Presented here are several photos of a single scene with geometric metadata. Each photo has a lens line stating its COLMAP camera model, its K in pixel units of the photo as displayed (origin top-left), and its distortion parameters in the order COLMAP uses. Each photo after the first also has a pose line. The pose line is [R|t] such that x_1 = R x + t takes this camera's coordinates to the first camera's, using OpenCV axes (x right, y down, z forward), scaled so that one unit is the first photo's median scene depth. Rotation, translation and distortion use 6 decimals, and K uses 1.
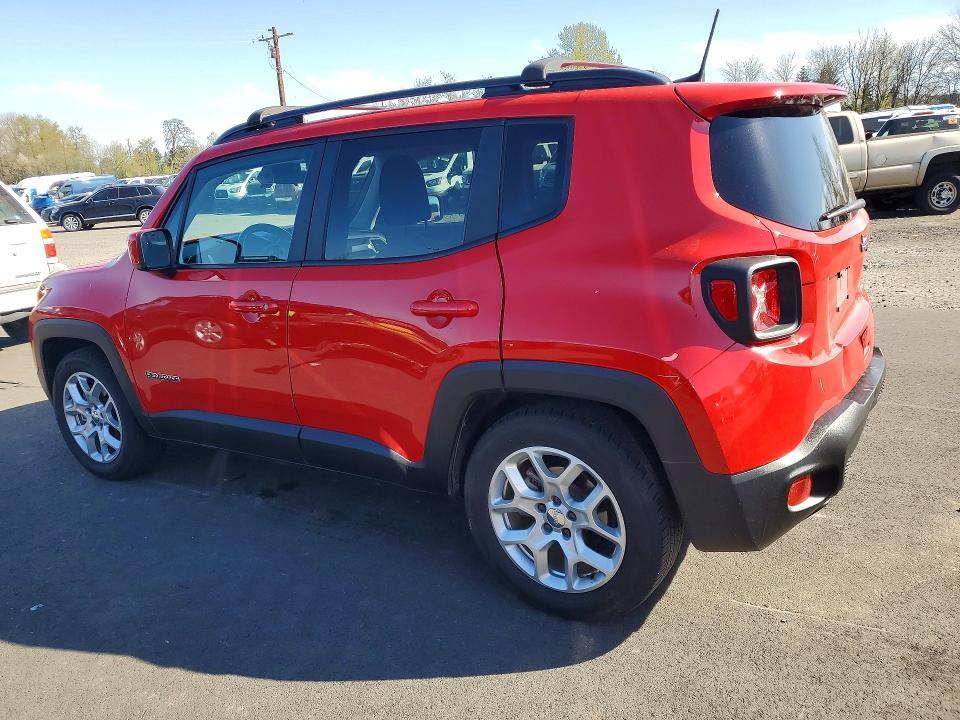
lens RADIAL K [[777.9, 0, 480.0], [0, 777.9, 360.0], [0, 0, 1]] dist [-0.015510, 0.050038]
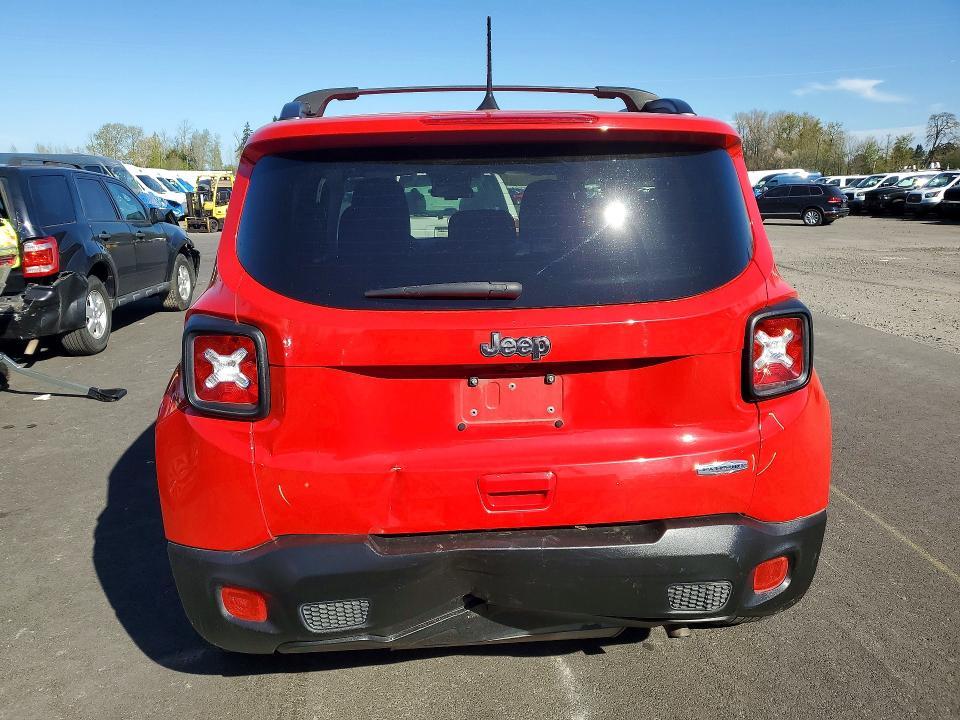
lens RADIAL K [[777.9, 0, 480.0], [0, 777.9, 360.0], [0, 0, 1]] dist [-0.015510, 0.050038]
pose [[0.583956, 0.228848, -0.778860, 0.113346], [-0.223287, 0.967714, 0.116927, -0.023496], [0.780473, 0.105629, 0.616202, 0.065910]]
